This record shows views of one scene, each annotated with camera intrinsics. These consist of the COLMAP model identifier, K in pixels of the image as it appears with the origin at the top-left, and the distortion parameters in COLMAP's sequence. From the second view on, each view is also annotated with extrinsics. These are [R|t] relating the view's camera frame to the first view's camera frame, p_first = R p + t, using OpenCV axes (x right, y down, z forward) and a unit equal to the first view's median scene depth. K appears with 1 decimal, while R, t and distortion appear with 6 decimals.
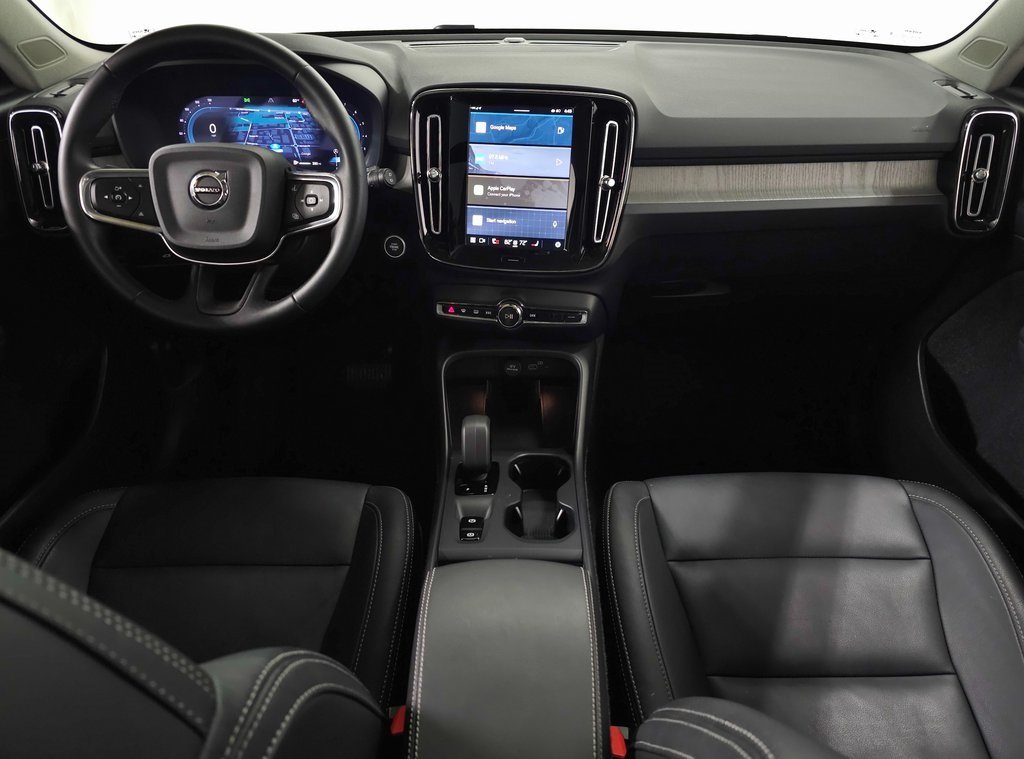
lens RADIAL K [[694.1, 0, 518.0], [0, 694.1, 376.4], [0, 0, 1]] dist [0.015188, -0.022141]
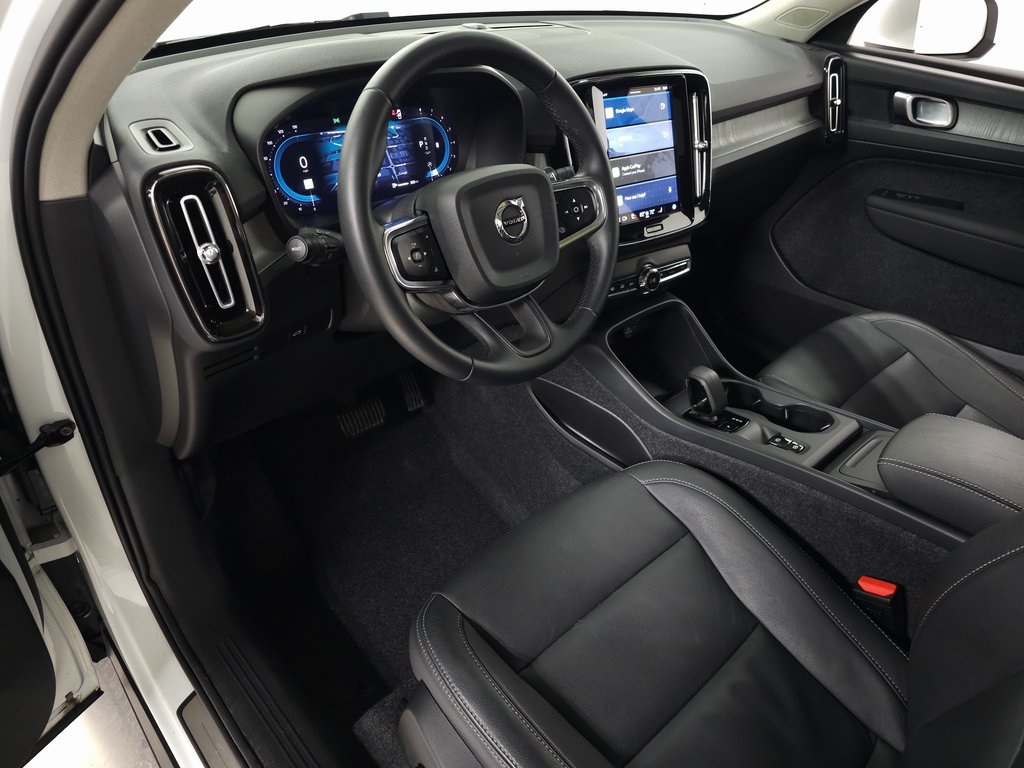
lens RADIAL K [[694.1, 0, 509.8], [0, 694.1, 384.1], [0, 0, 1]] dist [0.015188, -0.022141]
pose [[0.725527, -0.358055, 0.587714, -0.915616], [0.329508, 0.930479, 0.160105, -0.191100], [-0.604181, 0.077496, 0.793069, 0.282036]]
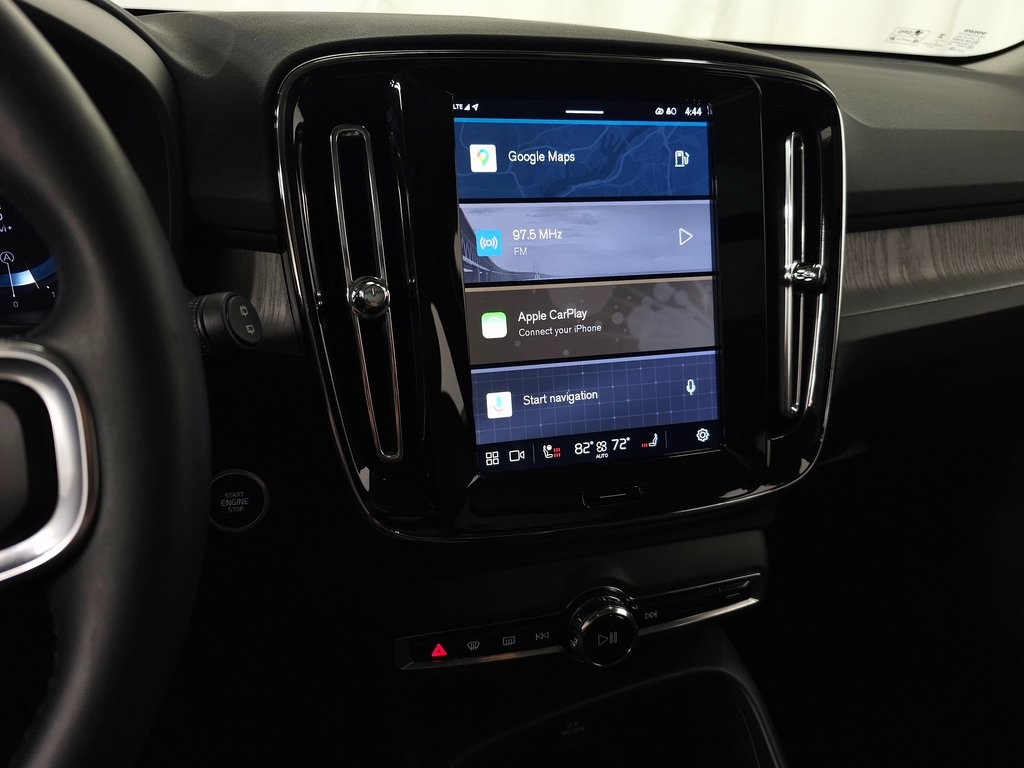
lens RADIAL K [[694.1, 0, 523.4], [0, 694.1, 383.4], [0, 0, 1]] dist [0.015188, -0.022141]
pose [[0.911311, -0.143218, 0.386006, -0.188570], [0.188819, 0.978522, -0.082722, -0.205652], [-0.365868, 0.148270, 0.918780, 0.665055]]
